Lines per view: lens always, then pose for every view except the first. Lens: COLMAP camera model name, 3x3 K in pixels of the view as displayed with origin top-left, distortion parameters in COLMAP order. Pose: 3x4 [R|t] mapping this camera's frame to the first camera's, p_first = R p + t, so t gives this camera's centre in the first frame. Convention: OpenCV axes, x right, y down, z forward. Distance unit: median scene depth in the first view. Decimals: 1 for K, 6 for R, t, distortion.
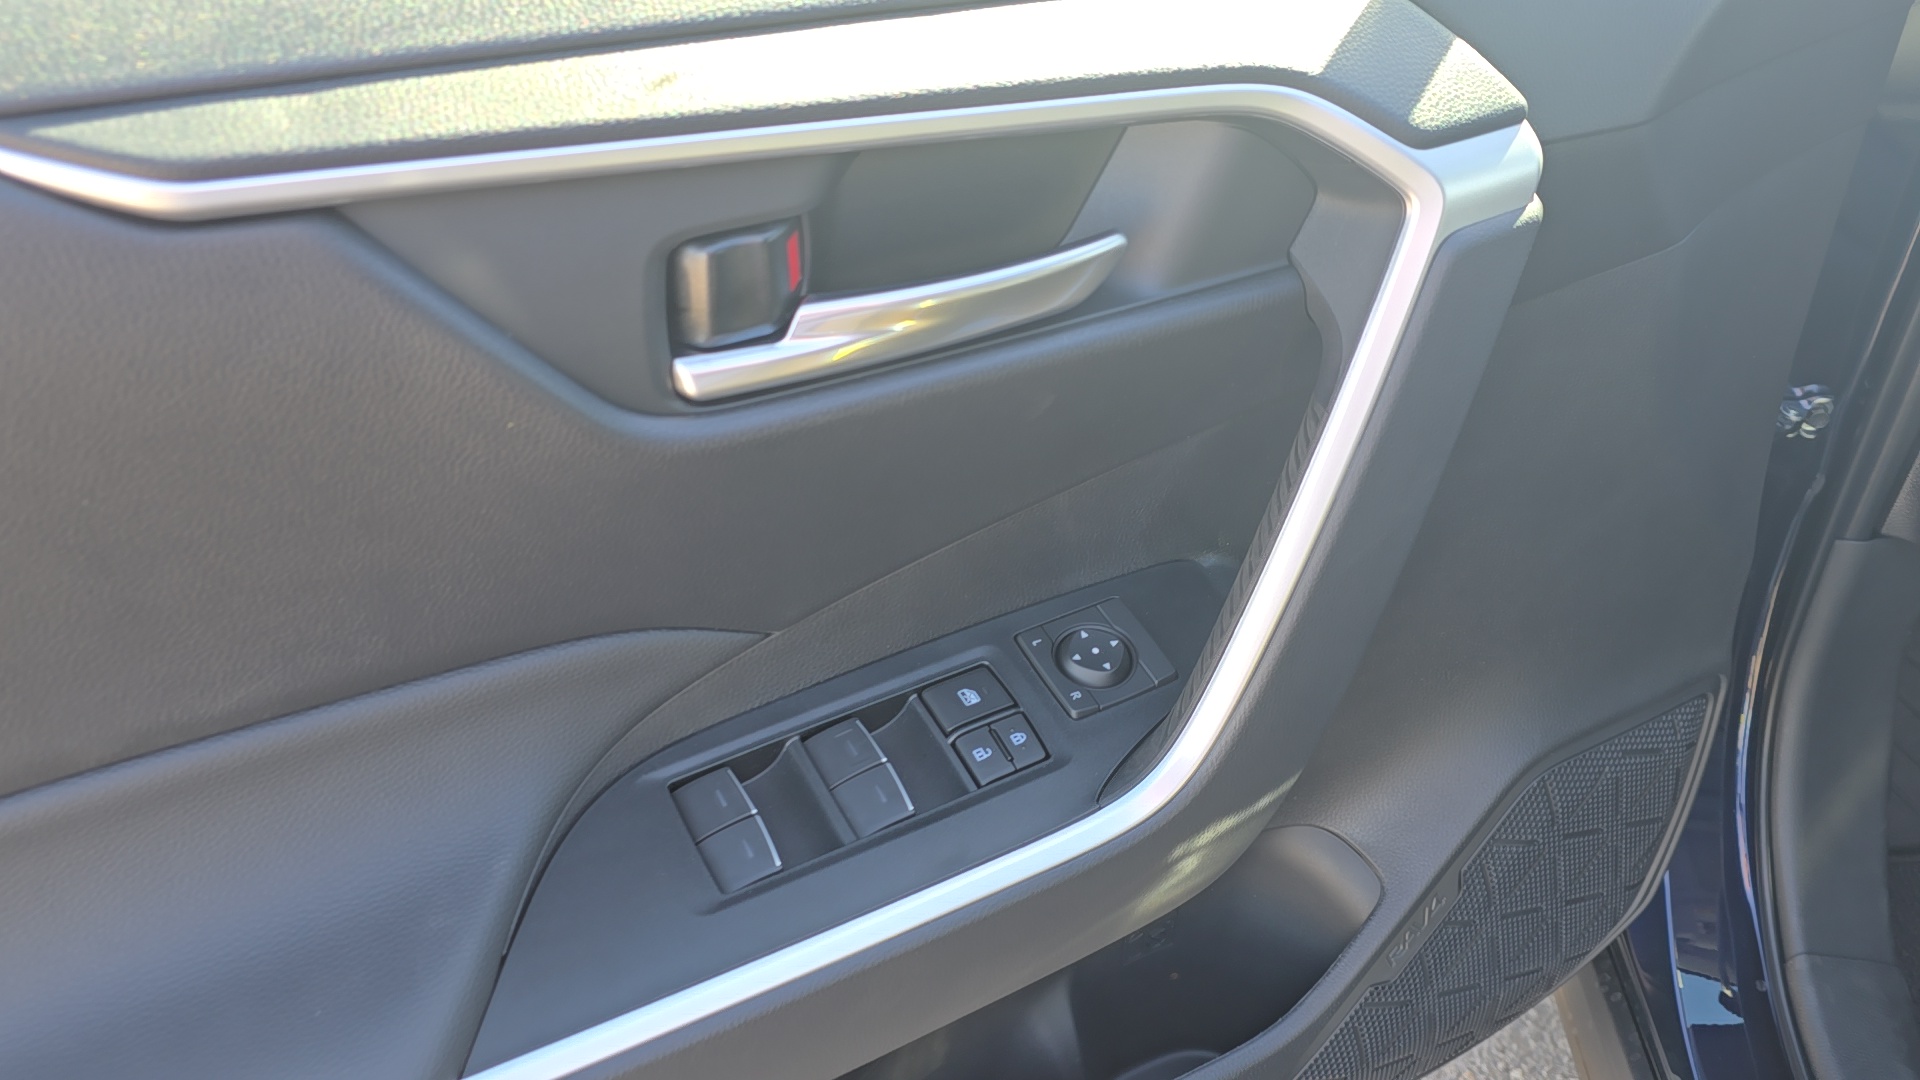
lens RADIAL K [[1603.6, 0, 959.9], [0, 1603.6, 532.2], [0, 0, 1]] dist [0.004406, -0.029006]
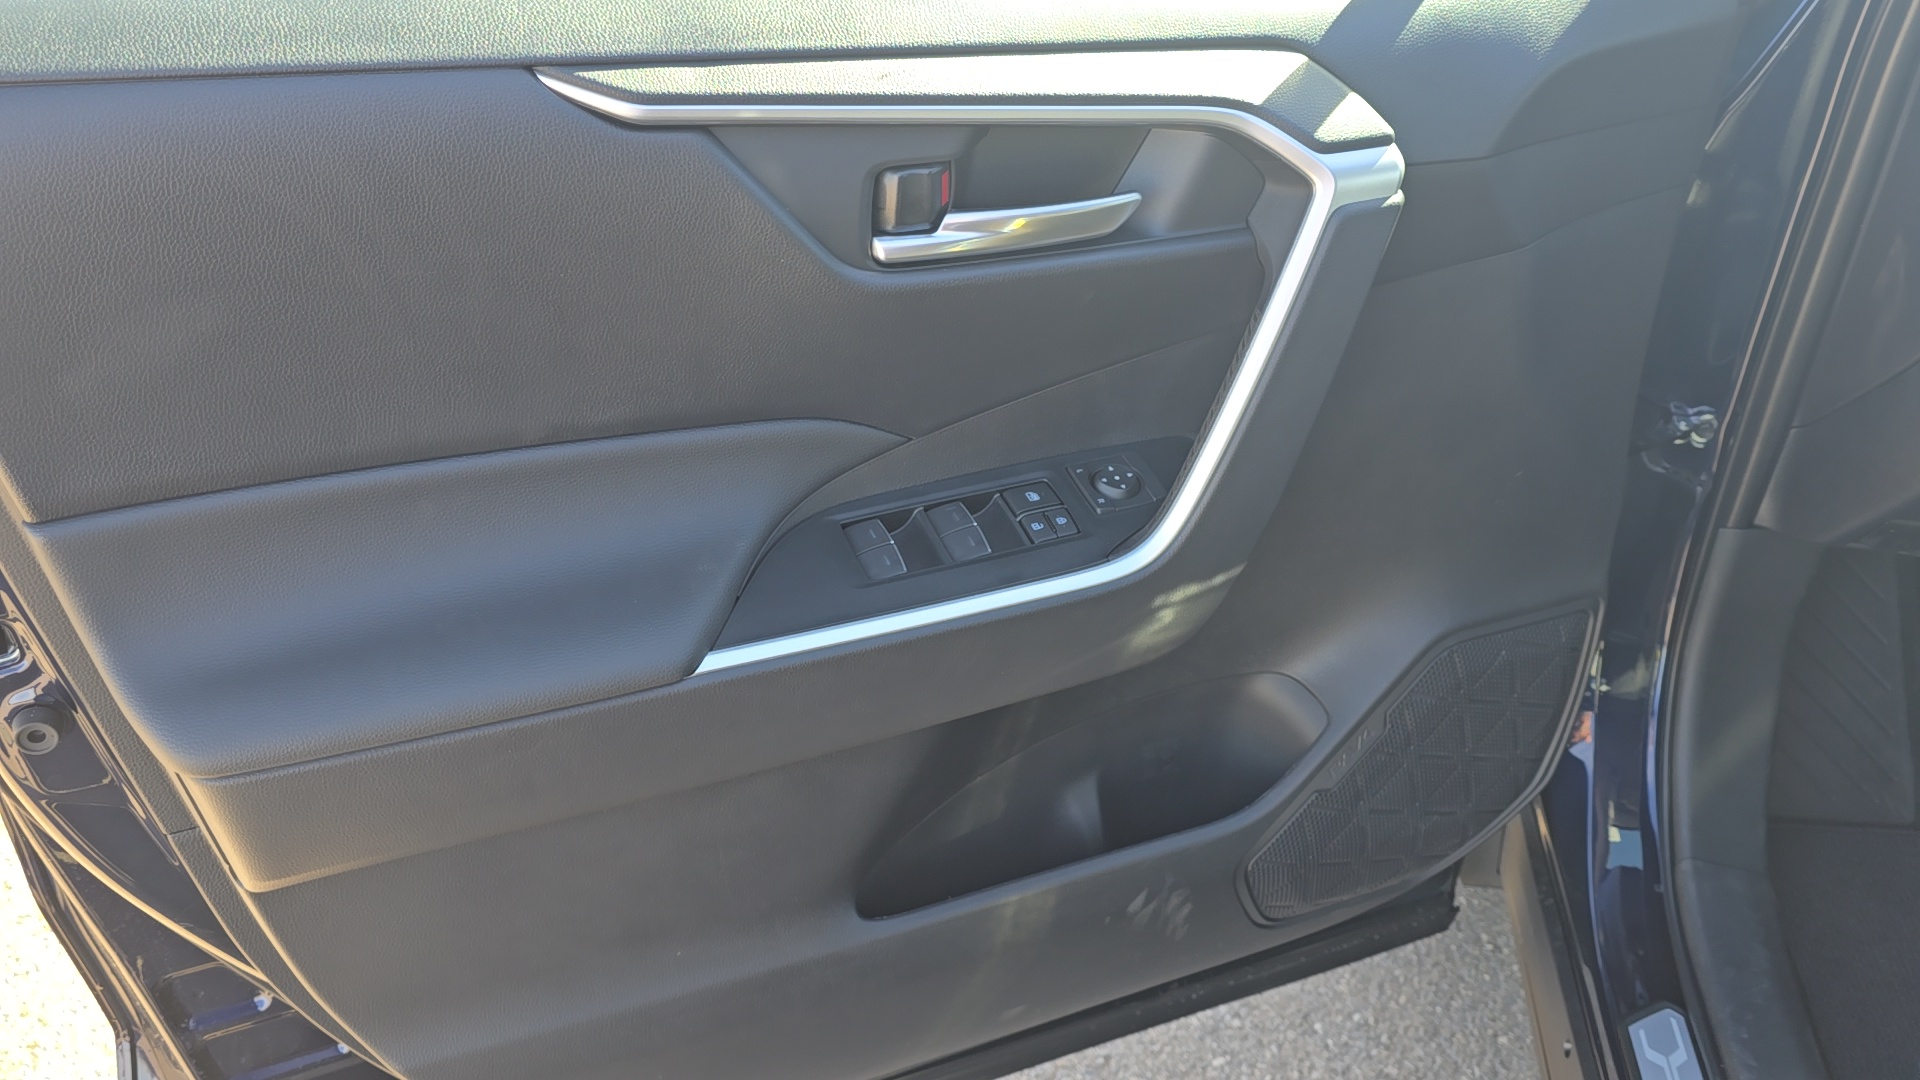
lens RADIAL K [[1603.6, 0, 966.1], [0, 1603.6, 549.8], [0, 0, 1]] dist [0.004406, -0.029006]
pose [[0.994519, 0.072662, -0.075181, 0.068220], [-0.078085, 0.994351, -0.071898, 0.296324], [0.069532, 0.077375, 0.994575, -0.606289]]
